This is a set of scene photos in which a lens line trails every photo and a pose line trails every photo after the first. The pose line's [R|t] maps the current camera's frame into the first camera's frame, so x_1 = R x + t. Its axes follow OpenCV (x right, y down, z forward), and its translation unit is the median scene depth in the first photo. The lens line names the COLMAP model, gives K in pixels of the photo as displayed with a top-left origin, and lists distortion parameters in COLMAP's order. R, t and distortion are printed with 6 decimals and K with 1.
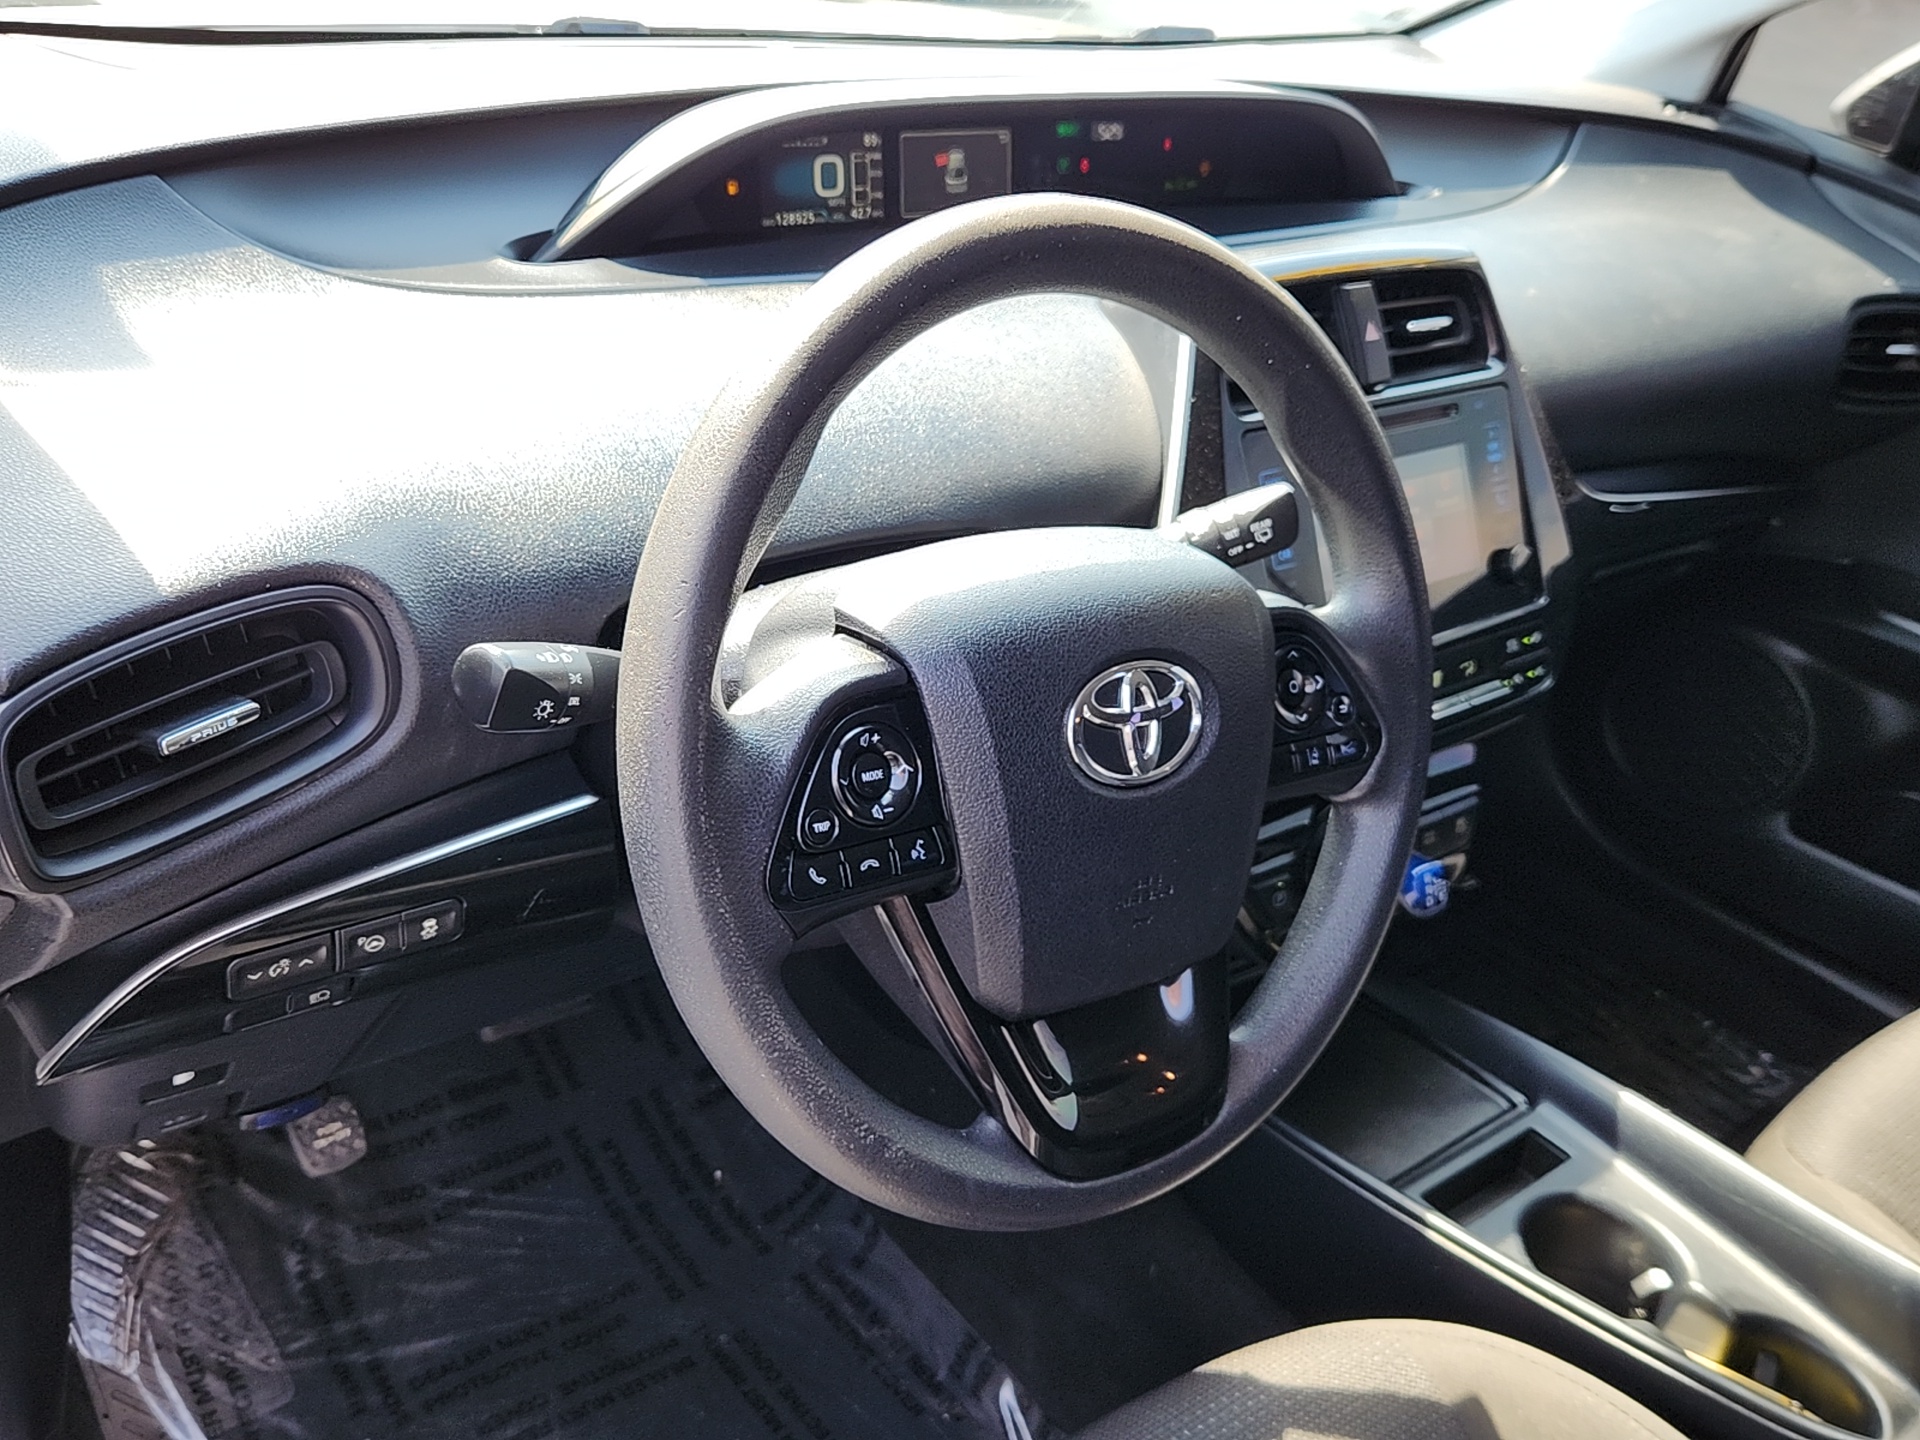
lens RADIAL K [[1732.8, 0, 954.4], [0, 1732.8, 715.7], [0, 0, 1]] dist [0.073415, -0.134008]
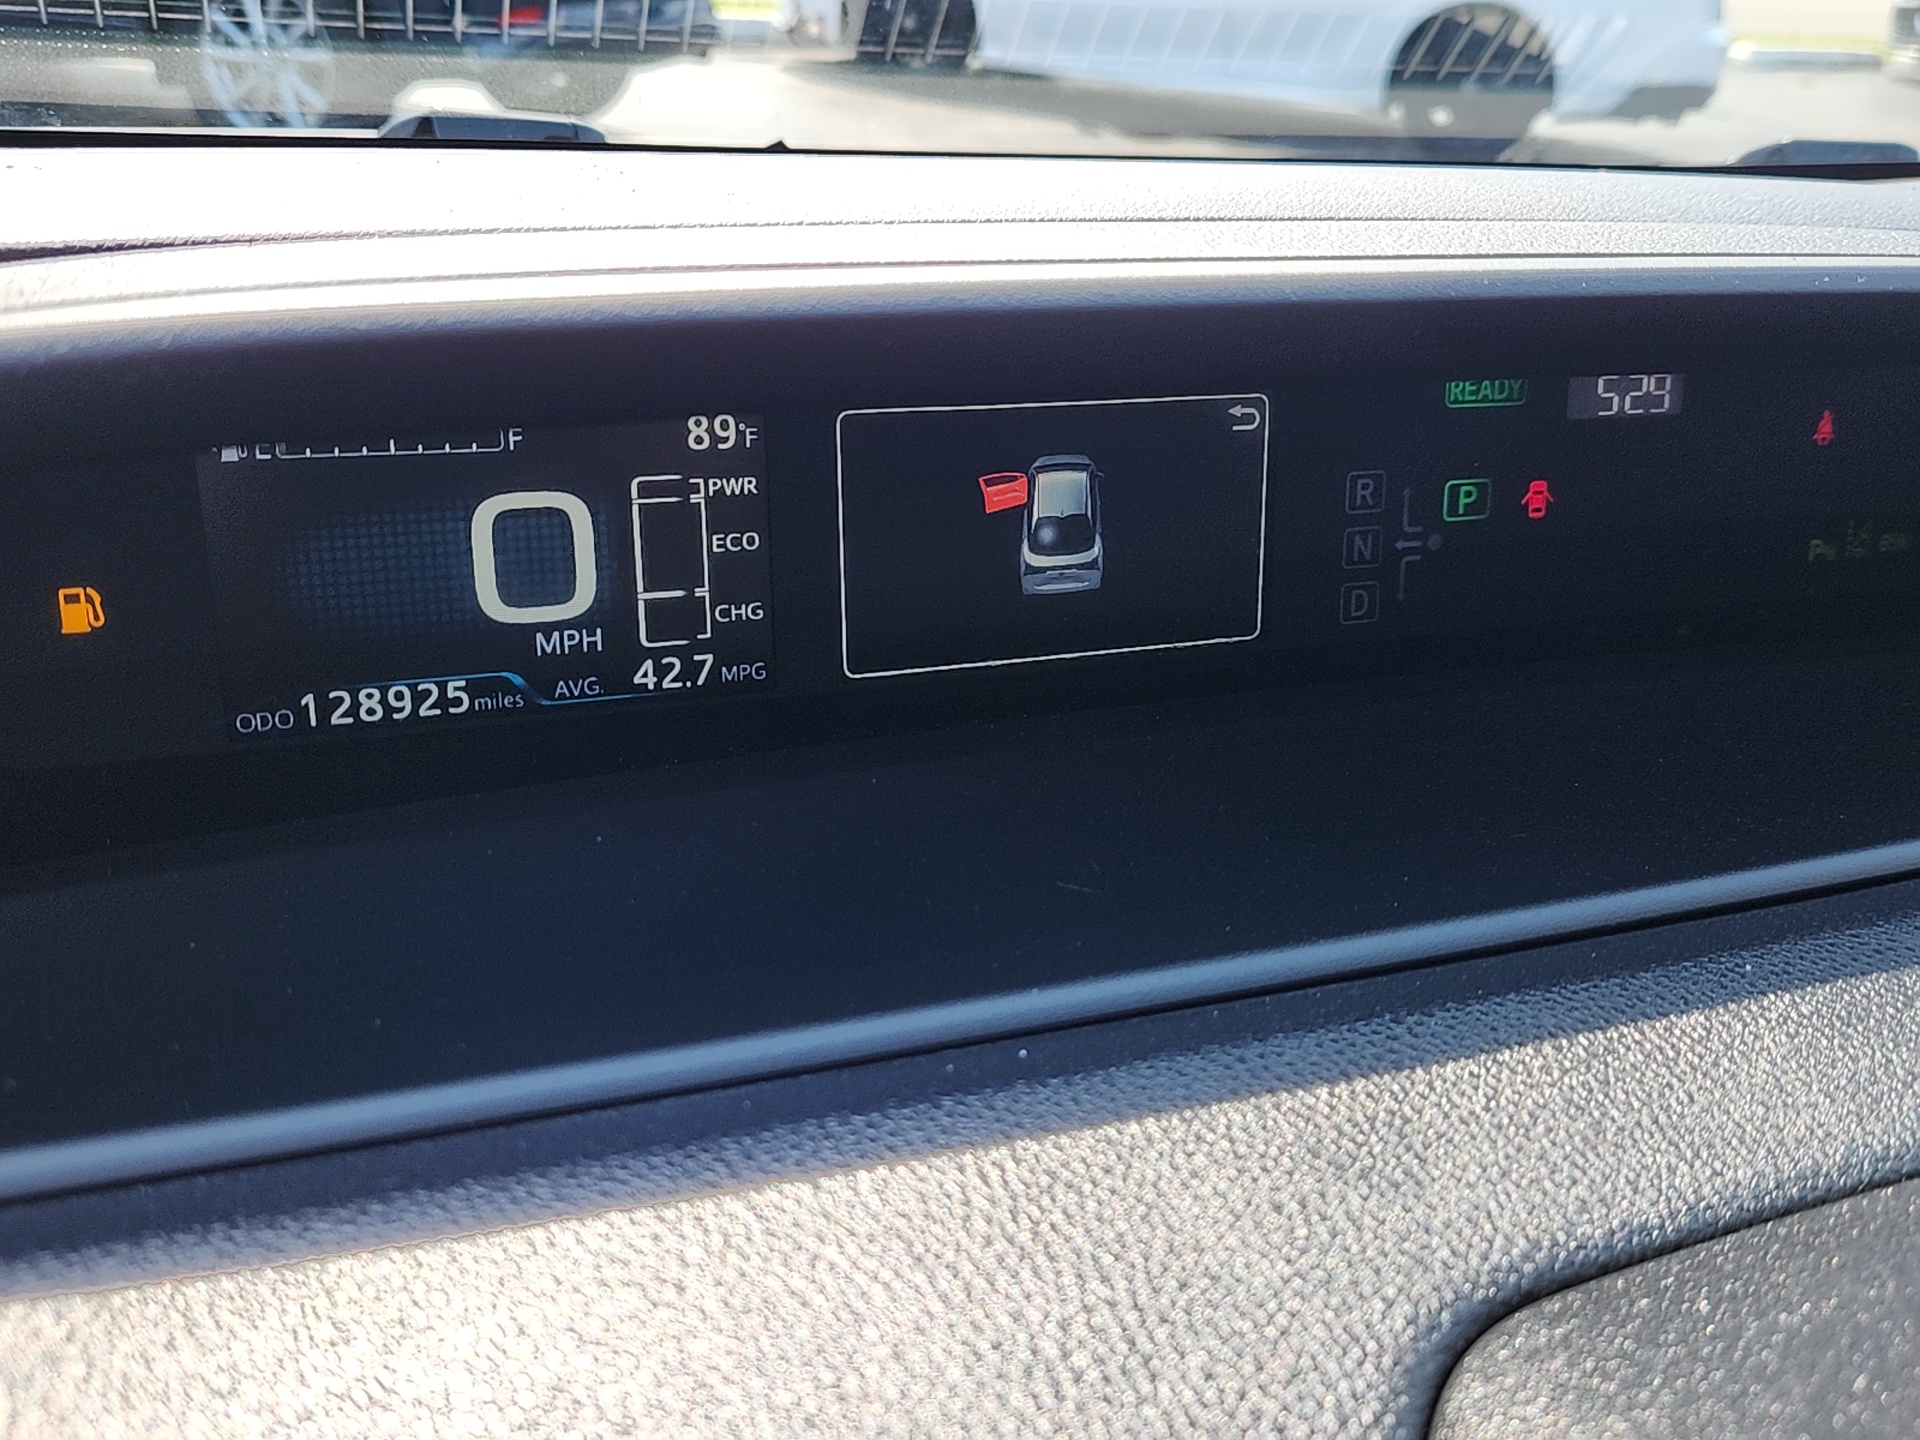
lens RADIAL K [[1732.8, 0, 954.4], [0, 1732.8, 715.7], [0, 0, 1]] dist [0.073415, -0.134008]
pose [[0.952697, 0.084355, -0.291980, 0.080123], [-0.108997, 0.991634, -0.069153, -0.279340], [0.283704, 0.097707, 0.953921, 0.772750]]
